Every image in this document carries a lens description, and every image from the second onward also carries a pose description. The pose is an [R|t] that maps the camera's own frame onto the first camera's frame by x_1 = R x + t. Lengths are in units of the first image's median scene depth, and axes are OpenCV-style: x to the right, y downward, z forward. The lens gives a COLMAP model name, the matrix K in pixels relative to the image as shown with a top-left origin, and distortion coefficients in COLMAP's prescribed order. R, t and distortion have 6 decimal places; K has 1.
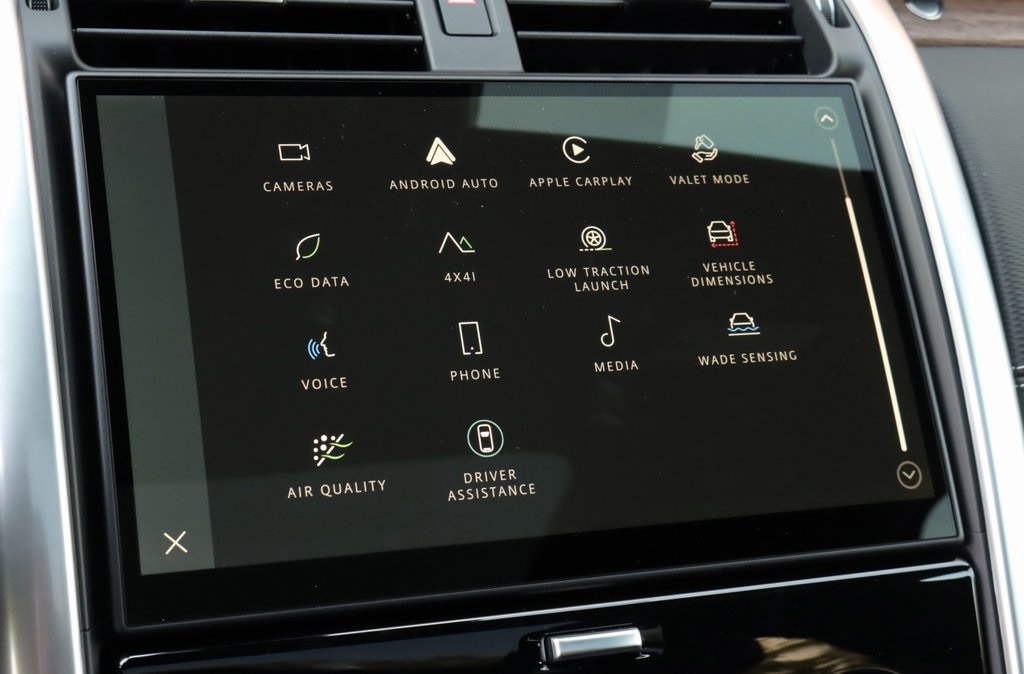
lens RADIAL K [[1641.9, 0, 509.4], [0, 1641.9, 338.3], [0, 0, 1]] dist [0.010766, 0.000000]
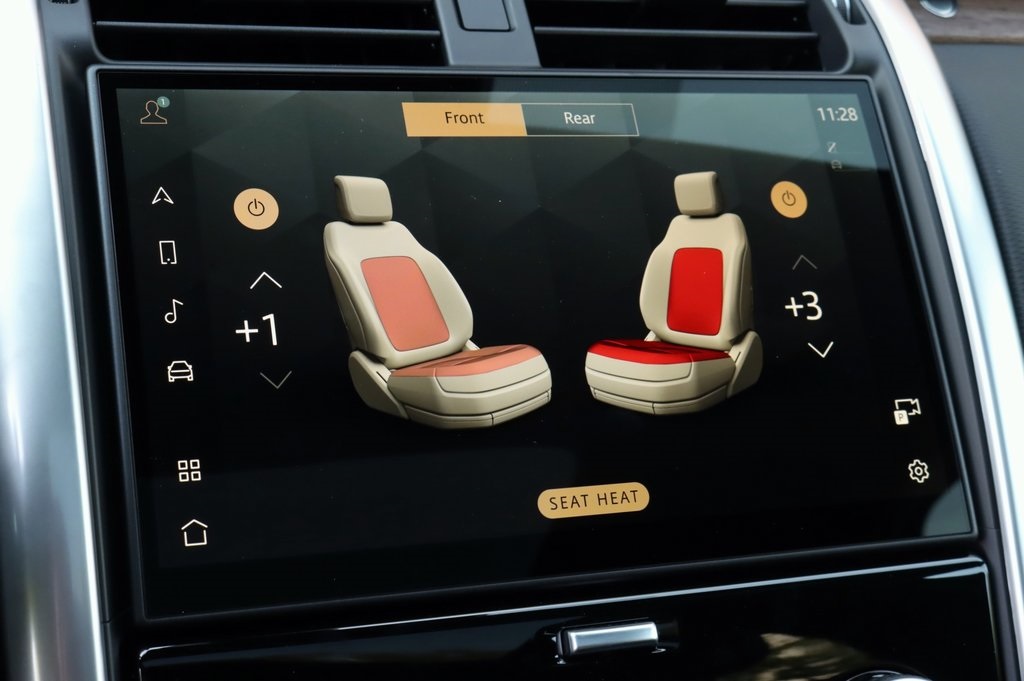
lens RADIAL K [[1641.9, 0, 511.7], [0, 1641.9, 337.3], [0, 0, 1]] dist [0.010766, 0.000000]
pose [[0.999988, 0.004681, 0.001156, -0.009729], [-0.004683, 0.999987, 0.002020, 0.000671], [-0.001146, -0.002025, 0.999997, -0.002576]]
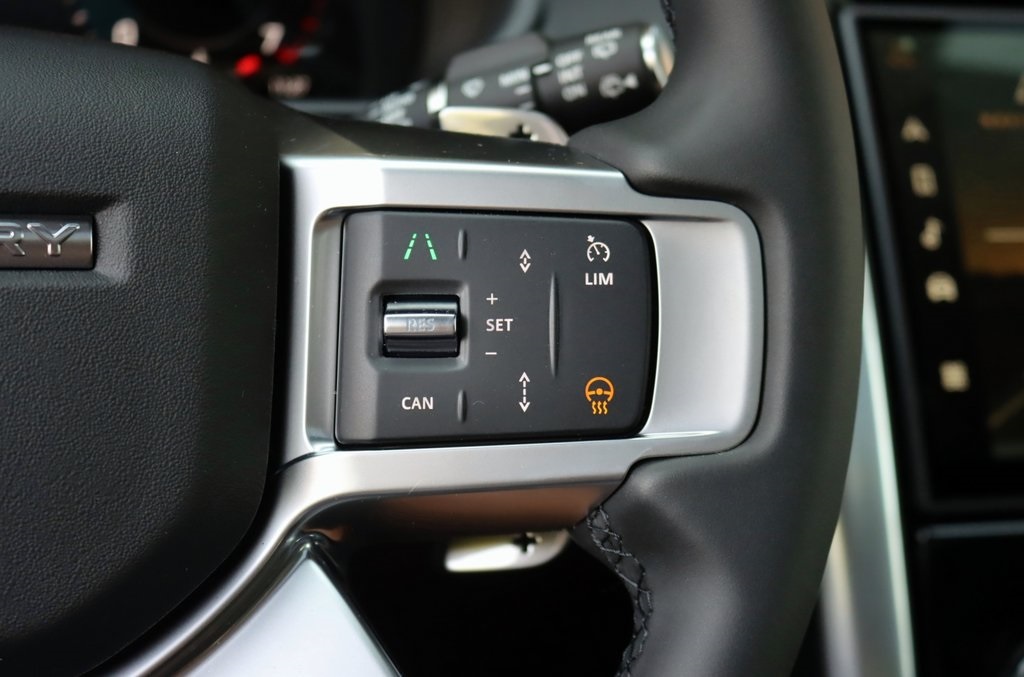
lens RADIAL K [[1654.7, 0, 512.1], [0, 1654.7, 341.6], [0, 0, 1]] dist [-0.000271, 0.000000]
pose [[0.993843, 0.041328, -0.102802, -0.330129], [-0.036976, 0.998352, 0.043877, 0.019340], [0.104446, -0.039806, 0.993734, -0.132820]]
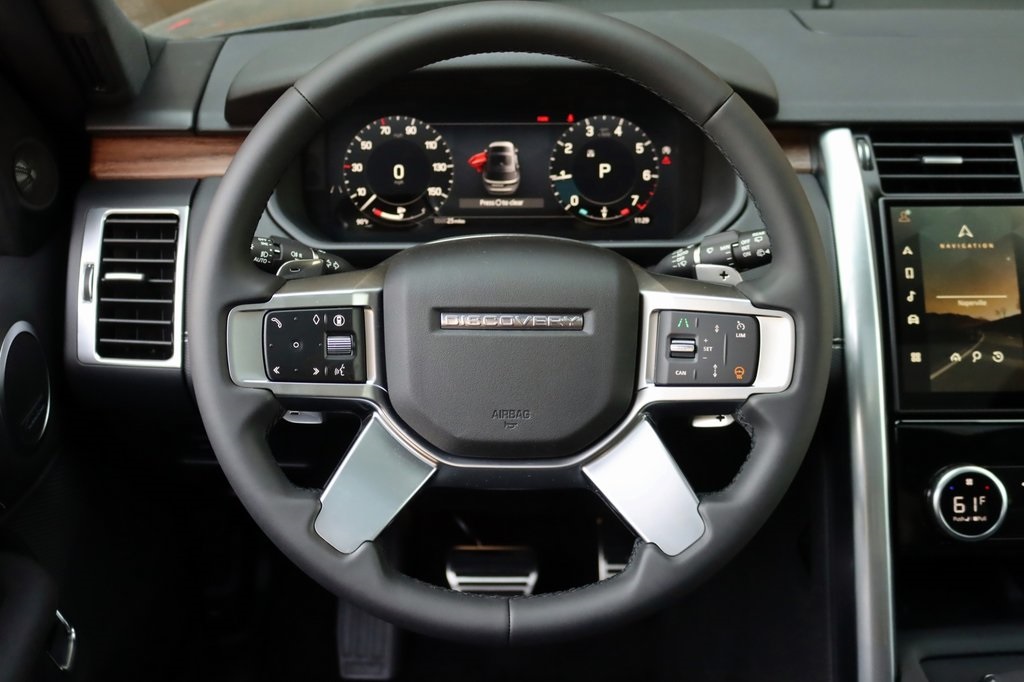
lens RADIAL K [[1196.2, 0, 508.3], [0, 1196.2, 340.8], [0, 0, 1]] dist [-0.001702, 0.000000]
pose [[0.940655, 0.080985, -0.329560, -0.160862], [-0.043740, 0.991941, 0.118909, -0.122670], [0.336534, -0.097437, 0.936617, -0.893530]]
